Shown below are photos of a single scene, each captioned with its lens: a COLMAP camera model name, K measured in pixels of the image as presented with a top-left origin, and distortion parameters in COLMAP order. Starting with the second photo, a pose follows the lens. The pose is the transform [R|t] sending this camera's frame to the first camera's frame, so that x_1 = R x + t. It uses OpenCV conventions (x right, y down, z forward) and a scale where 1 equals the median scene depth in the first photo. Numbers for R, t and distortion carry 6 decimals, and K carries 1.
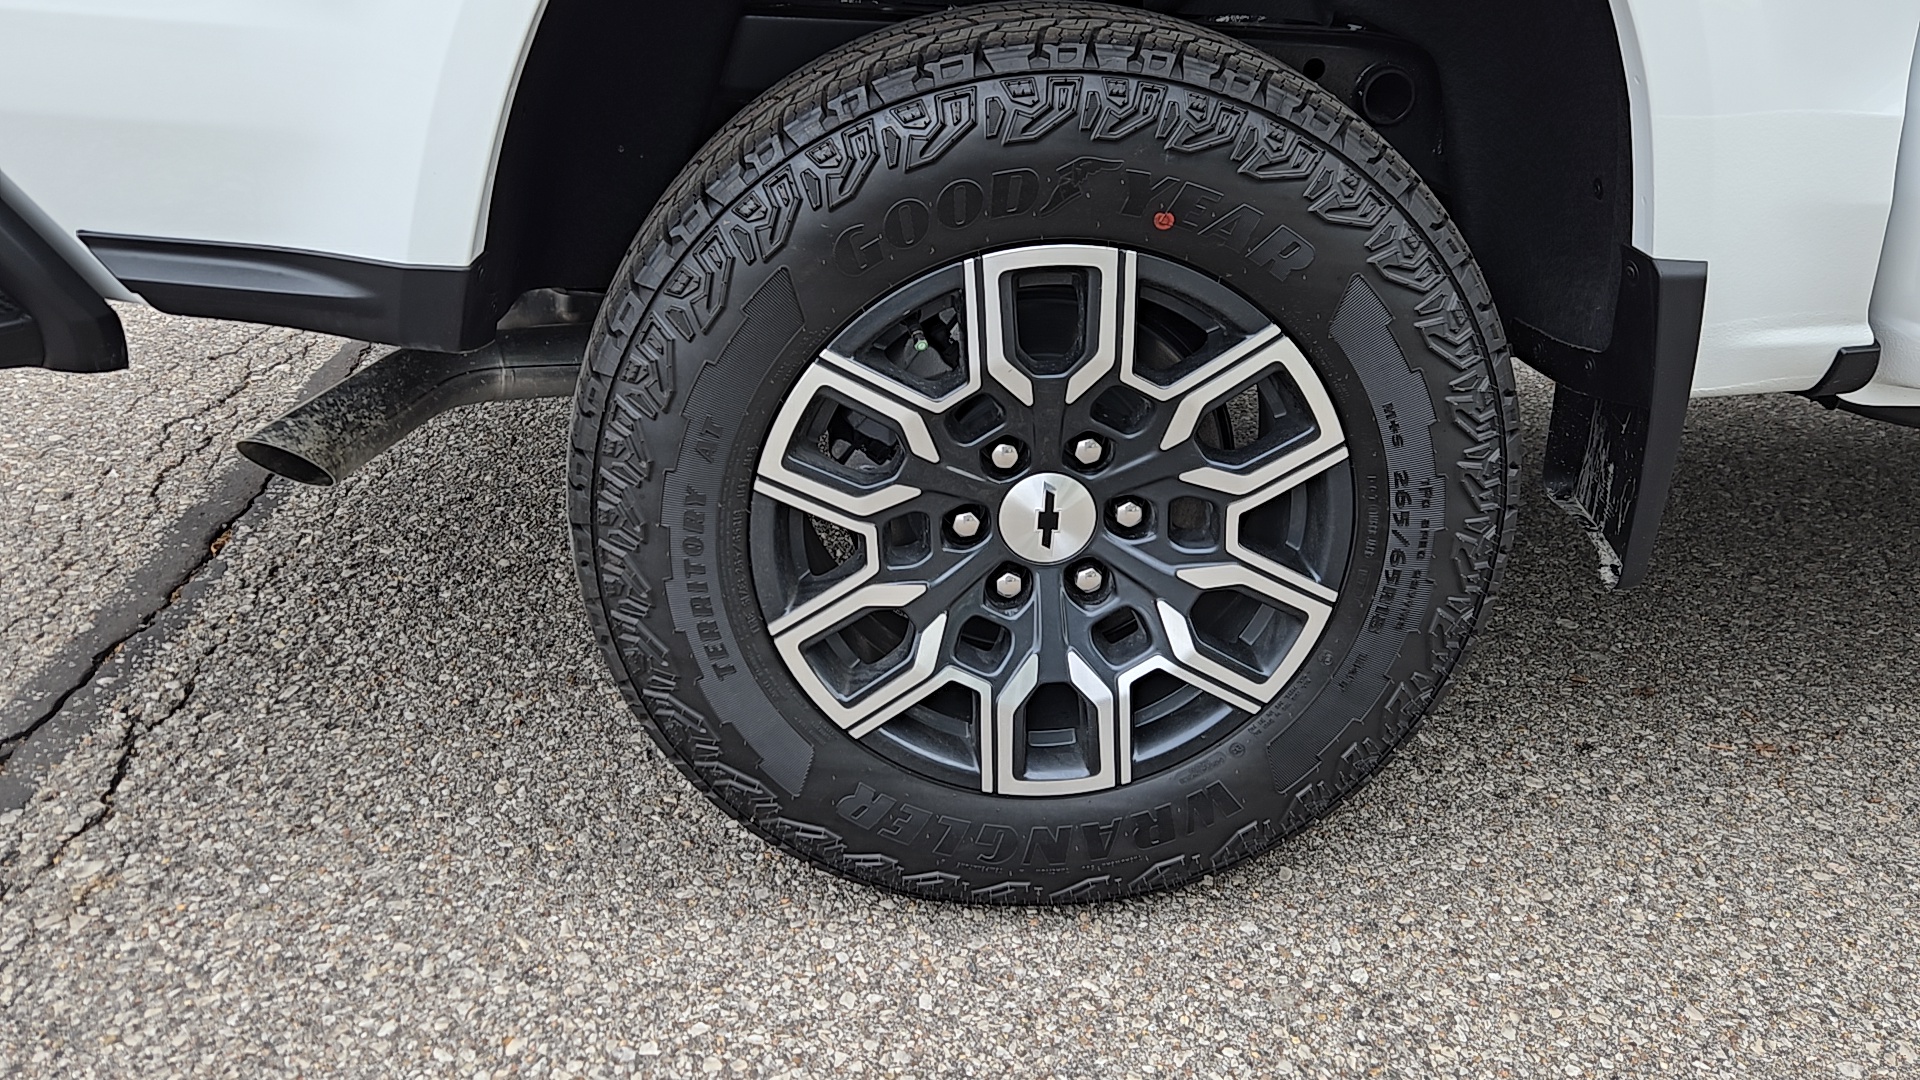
lens RADIAL K [[1594.8, 0, 953.6], [0, 1594.8, 535.5], [0, 0, 1]] dist [0.013722, 0.002211]
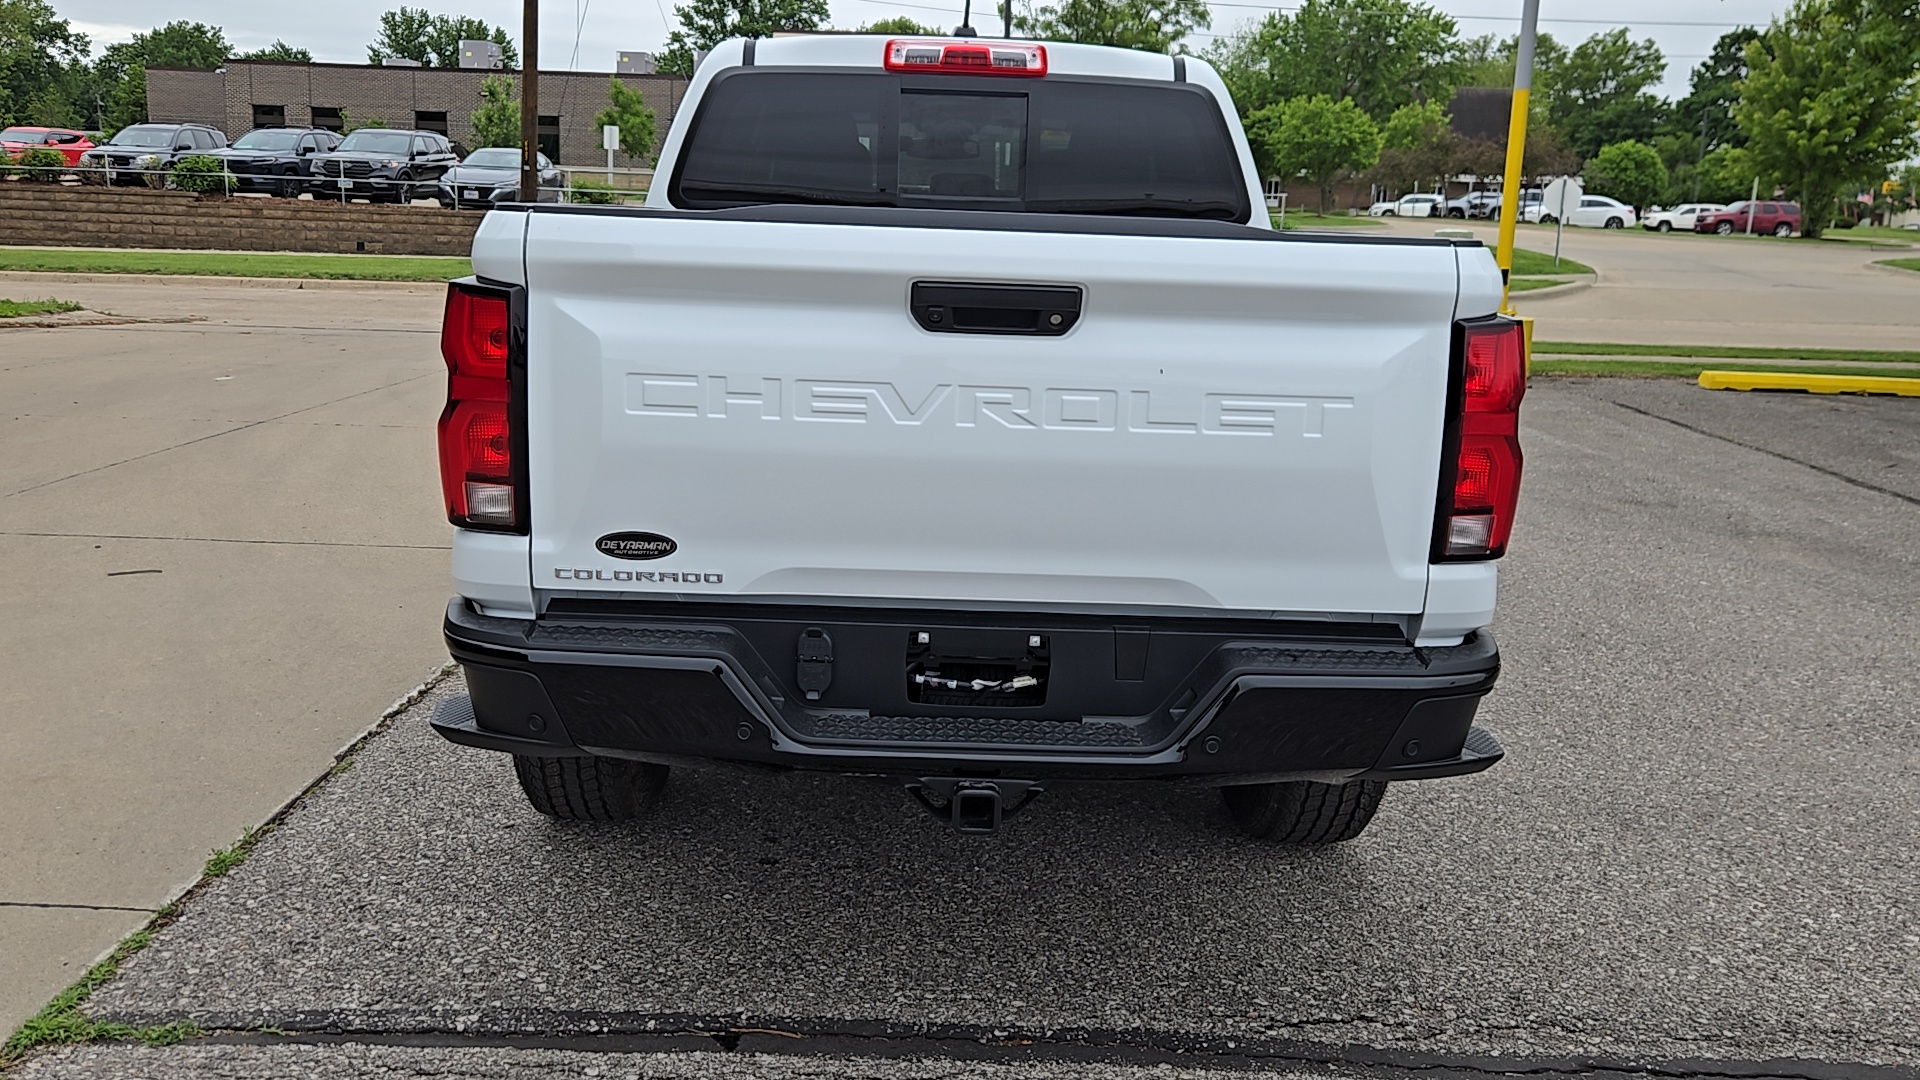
lens RADIAL K [[1594.8, 0, 953.6], [0, 1594.8, 535.5], [0, 0, 1]] dist [0.013722, 0.002211]
pose [[0.027531, -0.237336, 0.971037, -2.588166], [0.378112, 0.901704, 0.209669, -1.043418], [-0.925350, 0.361389, 0.114564, 1.219709]]
